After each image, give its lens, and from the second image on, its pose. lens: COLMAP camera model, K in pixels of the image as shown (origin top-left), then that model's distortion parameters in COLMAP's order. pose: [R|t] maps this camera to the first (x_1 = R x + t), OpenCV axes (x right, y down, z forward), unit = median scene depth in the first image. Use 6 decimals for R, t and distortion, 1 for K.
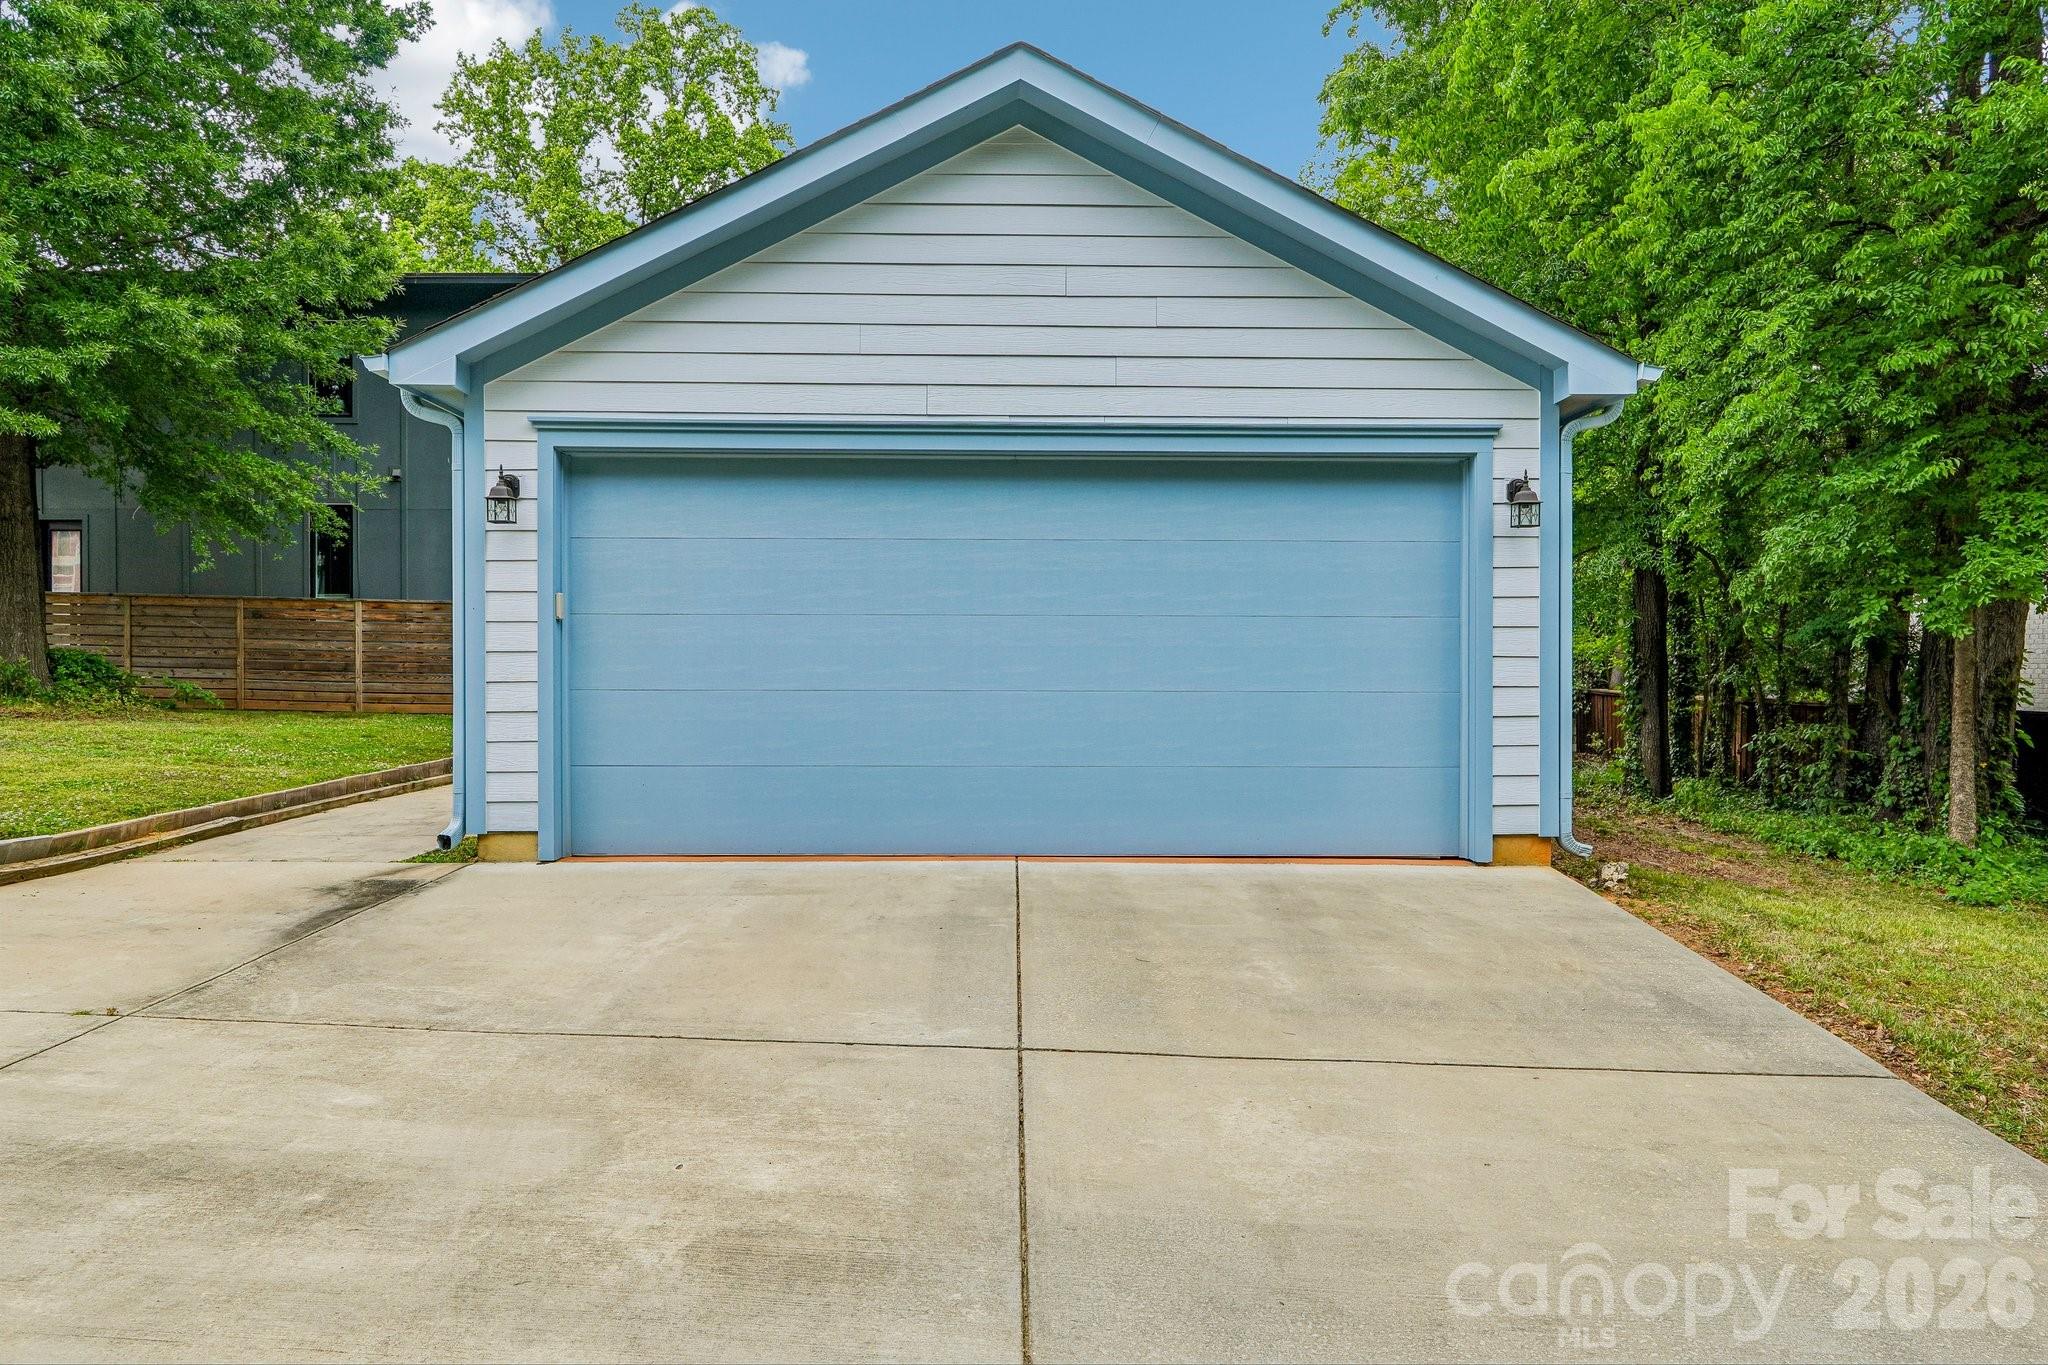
lens RADIAL K [[1278.7, 0, 1024.3], [0, 1278.7, 678.9], [0, 0, 1]] dist [-0.023751, -0.000664]
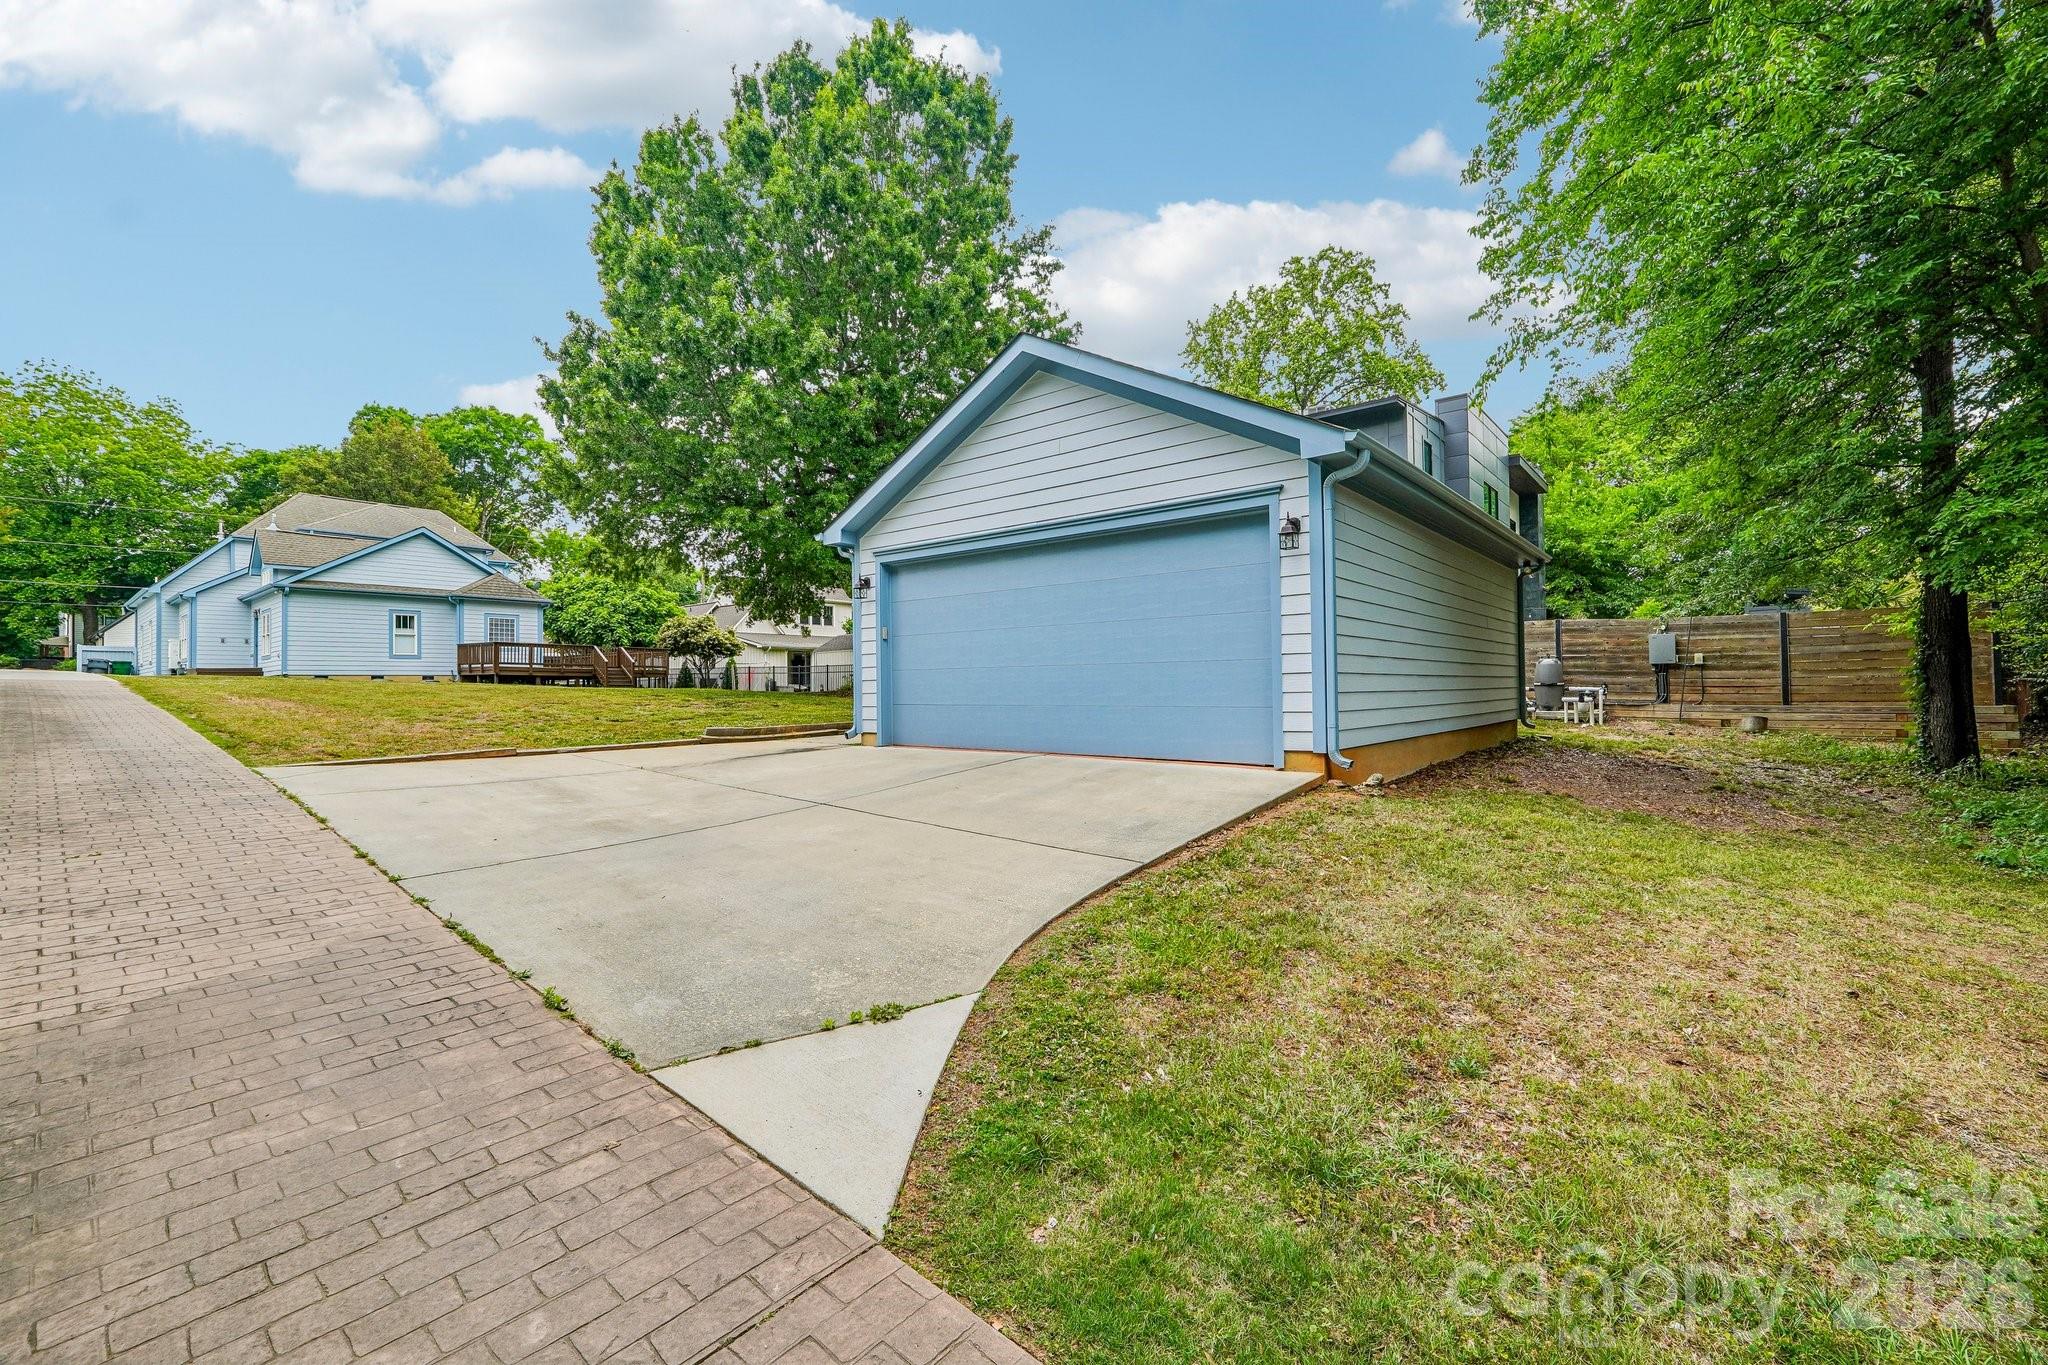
lens RADIAL K [[818.9, 0, 1021.1], [0, 818.9, 681.7], [0, 0, 1]] dist [-0.000374, 0.000004]
pose [[0.776071, -0.013870, -0.630493, 0.742897], [0.007095, 0.999887, -0.013264, 0.050110], [0.630606, 0.005820, 0.776081, 0.032409]]
